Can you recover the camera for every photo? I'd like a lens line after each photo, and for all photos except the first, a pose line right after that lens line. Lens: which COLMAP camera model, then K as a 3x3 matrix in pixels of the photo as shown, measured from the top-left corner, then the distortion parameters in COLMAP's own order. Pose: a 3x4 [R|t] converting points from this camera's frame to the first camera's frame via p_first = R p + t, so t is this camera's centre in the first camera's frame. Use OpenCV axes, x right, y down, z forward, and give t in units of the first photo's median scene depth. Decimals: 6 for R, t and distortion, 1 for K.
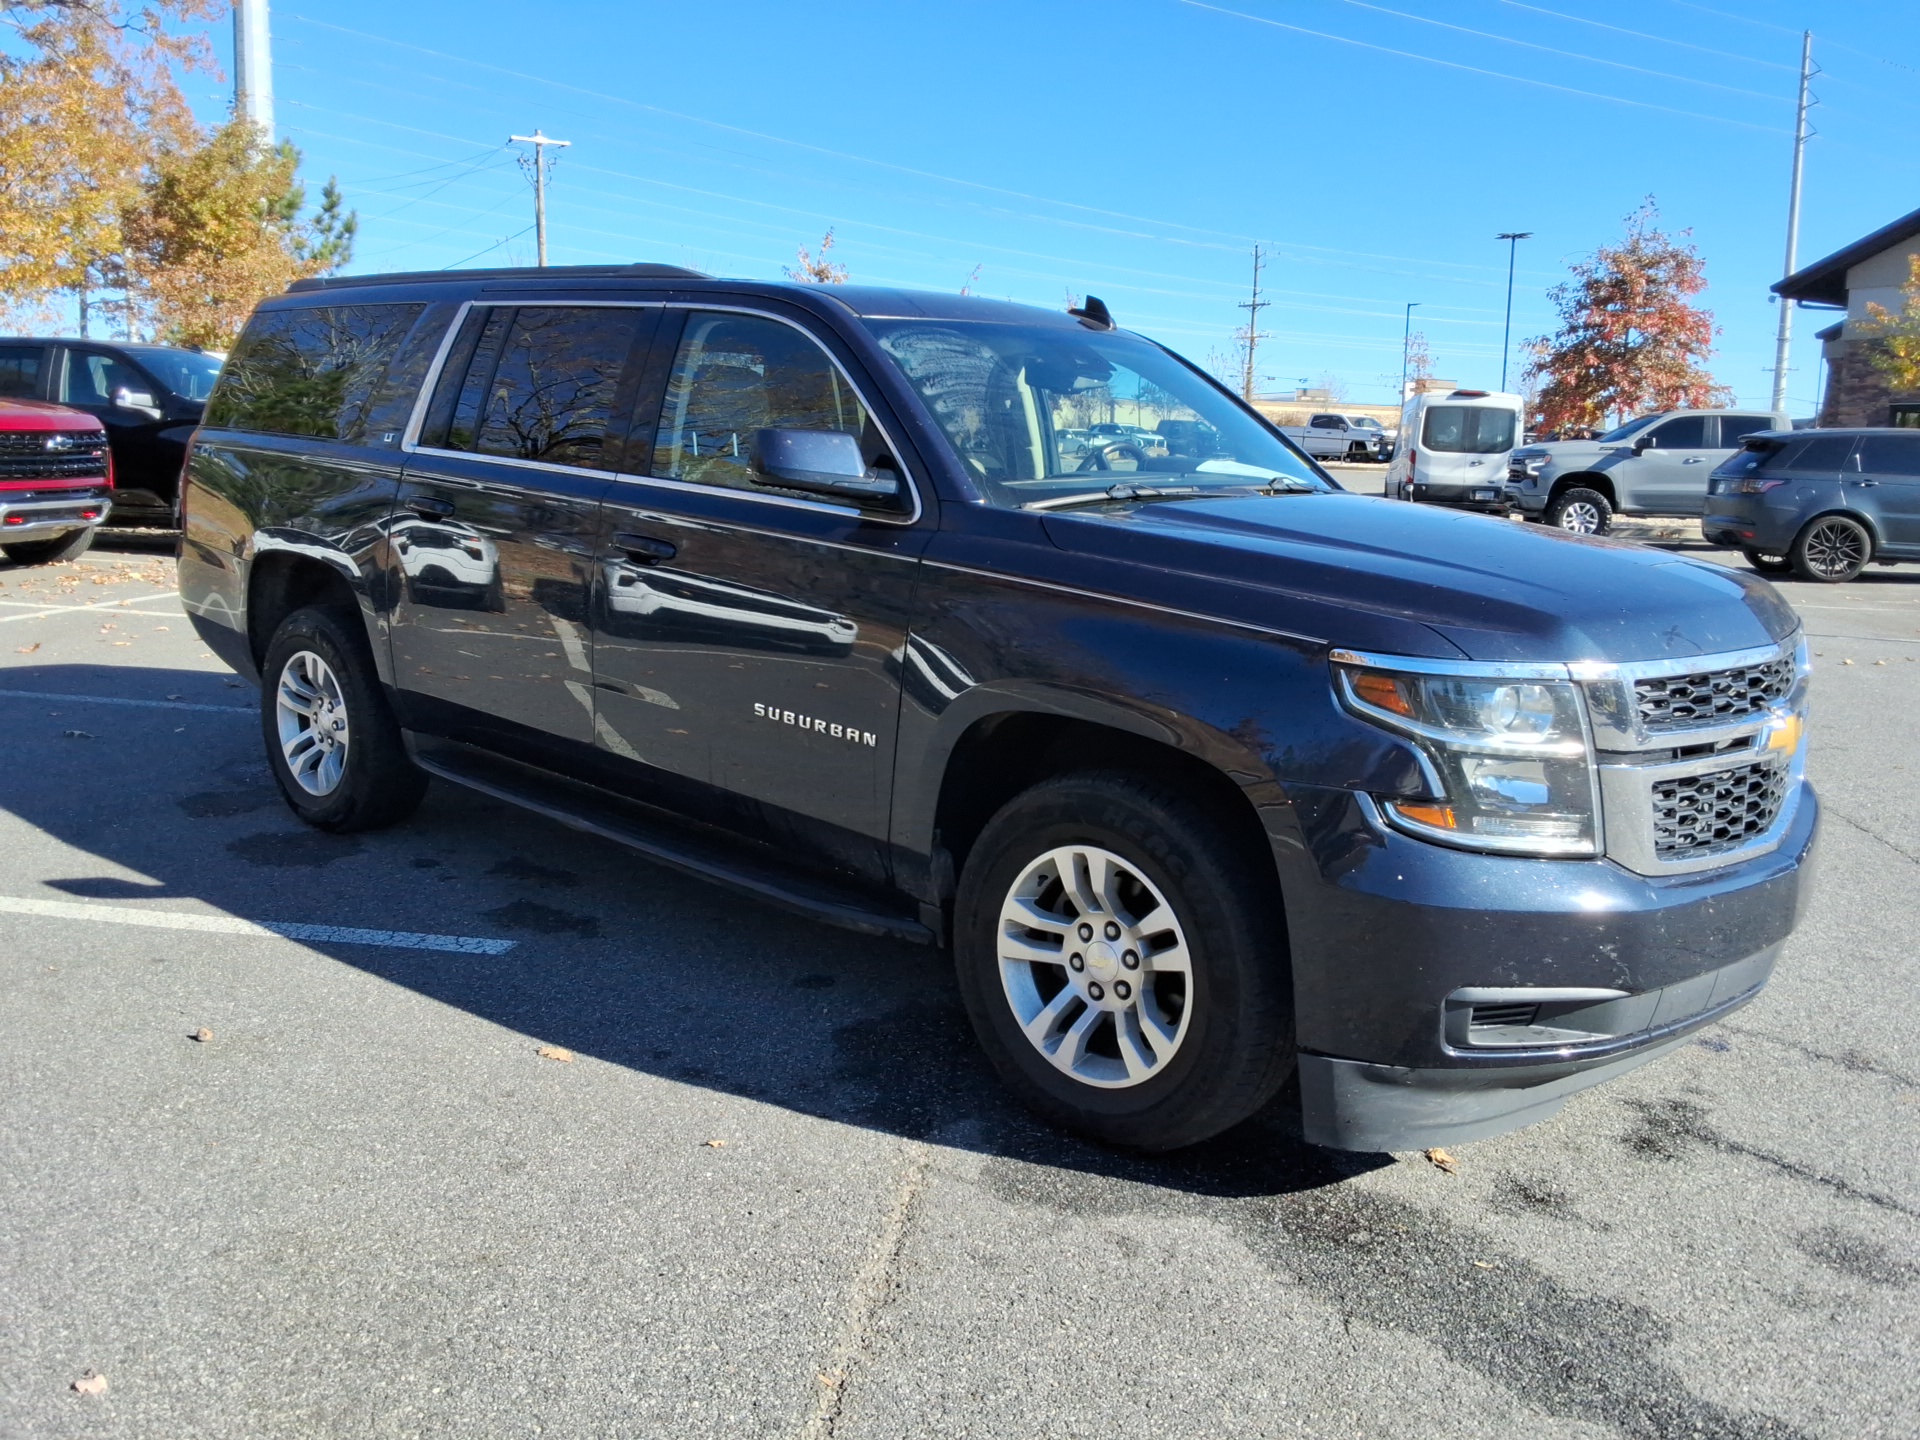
lens RADIAL K [[1539.2, 0, 969.3], [0, 1539.2, 708.3], [0, 0, 1]] dist [0.113170, -0.180999]
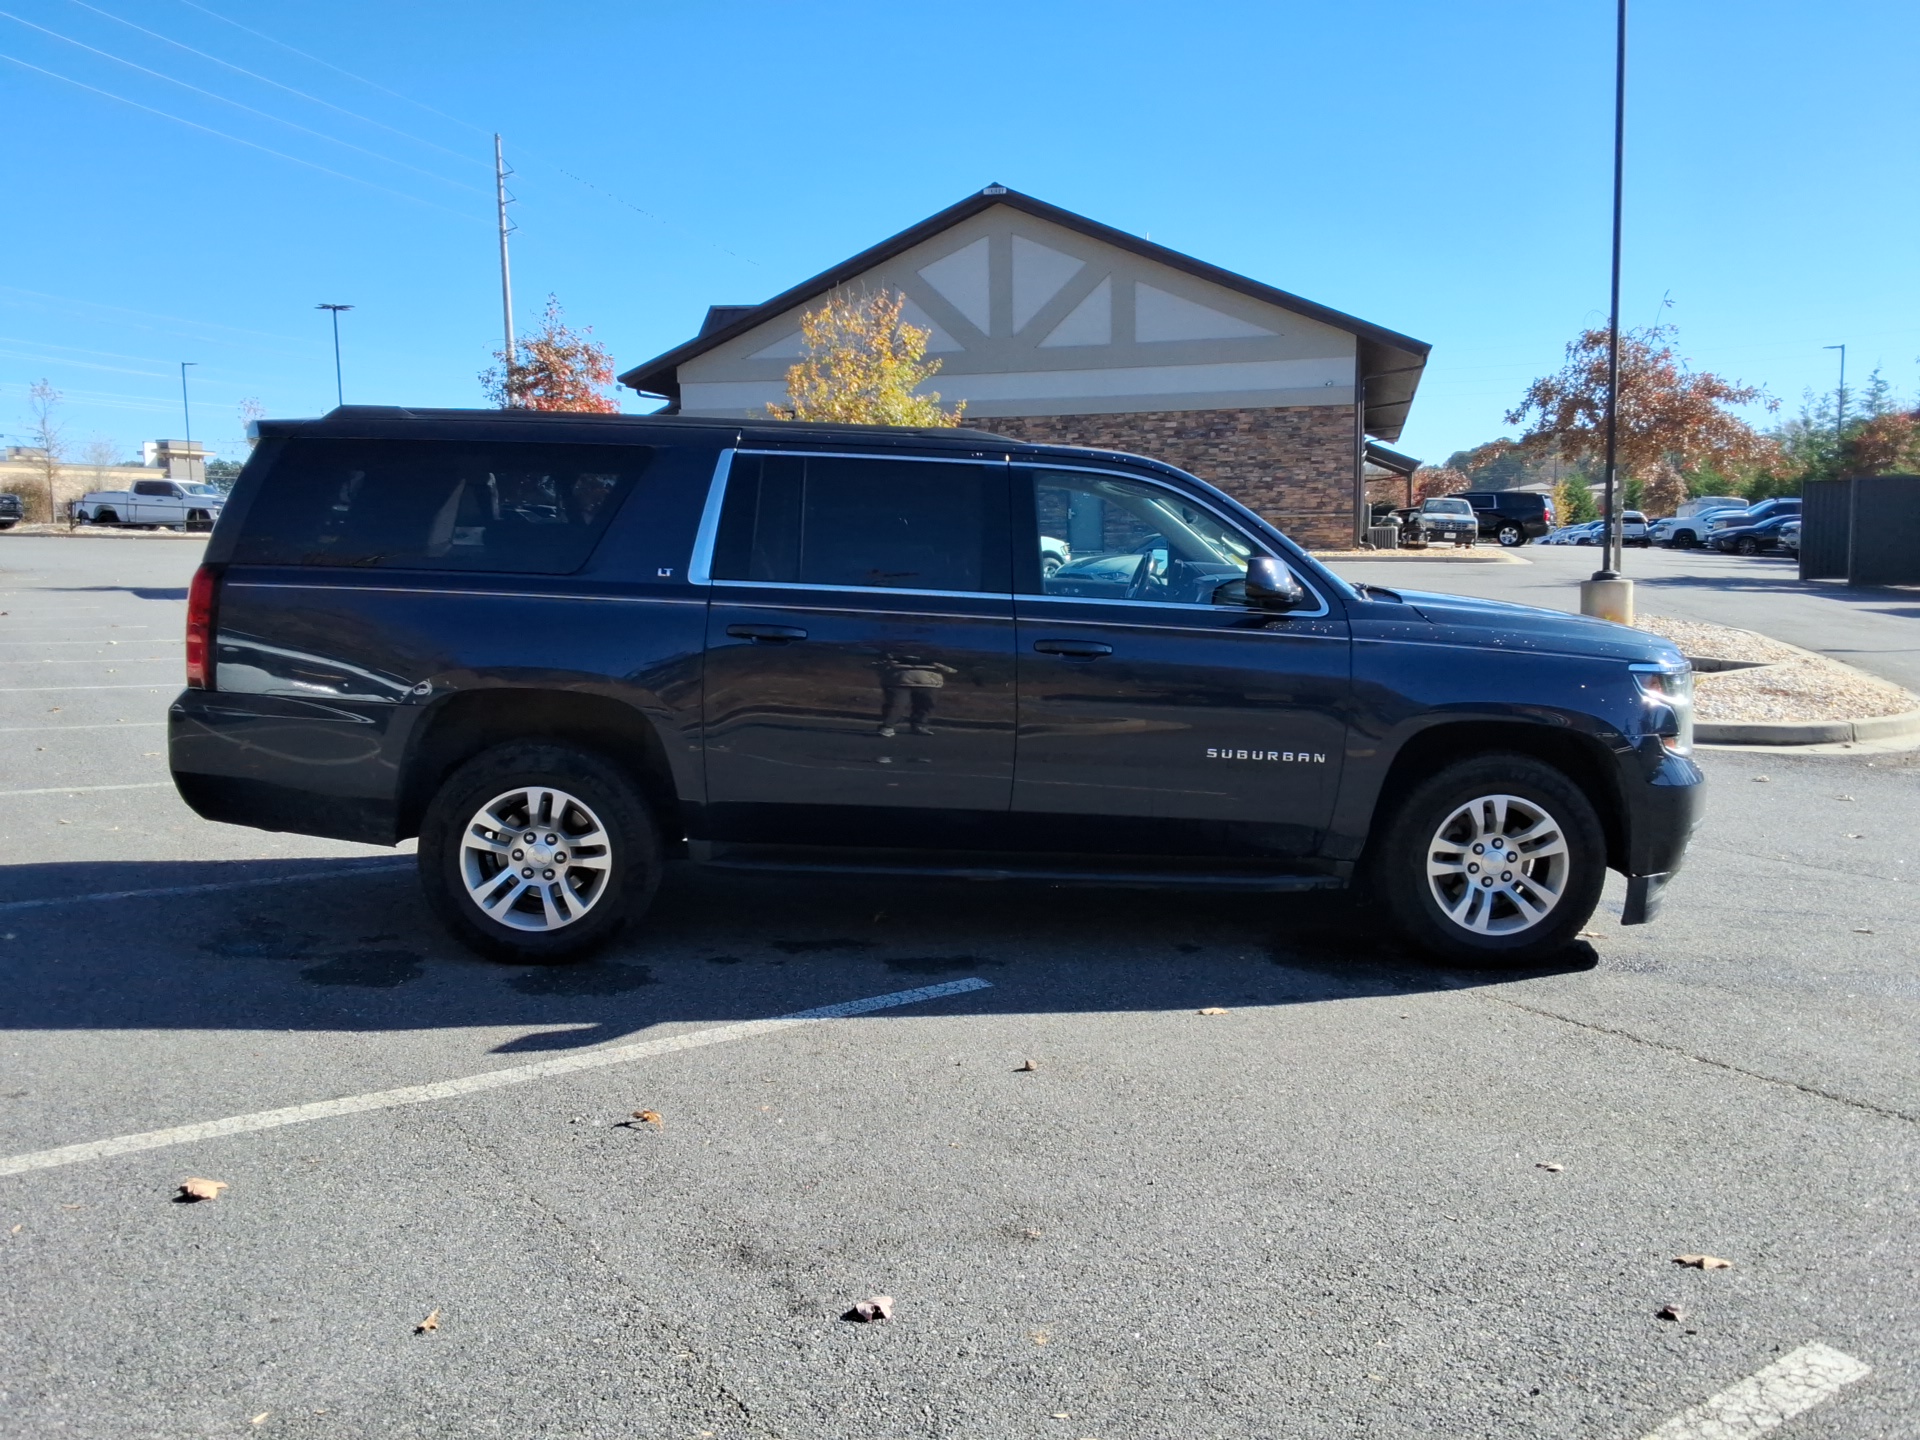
lens RADIAL K [[1549.1, 0, 967.7], [0, 1549.1, 688.4], [0, 0, 1]] dist [0.107154, -0.152355]
pose [[0.713137, -0.094734, 0.694594, -1.155220], [0.130241, 0.991481, 0.001507, -0.080812], [-0.688820, 0.089390, 0.719400, 0.105419]]
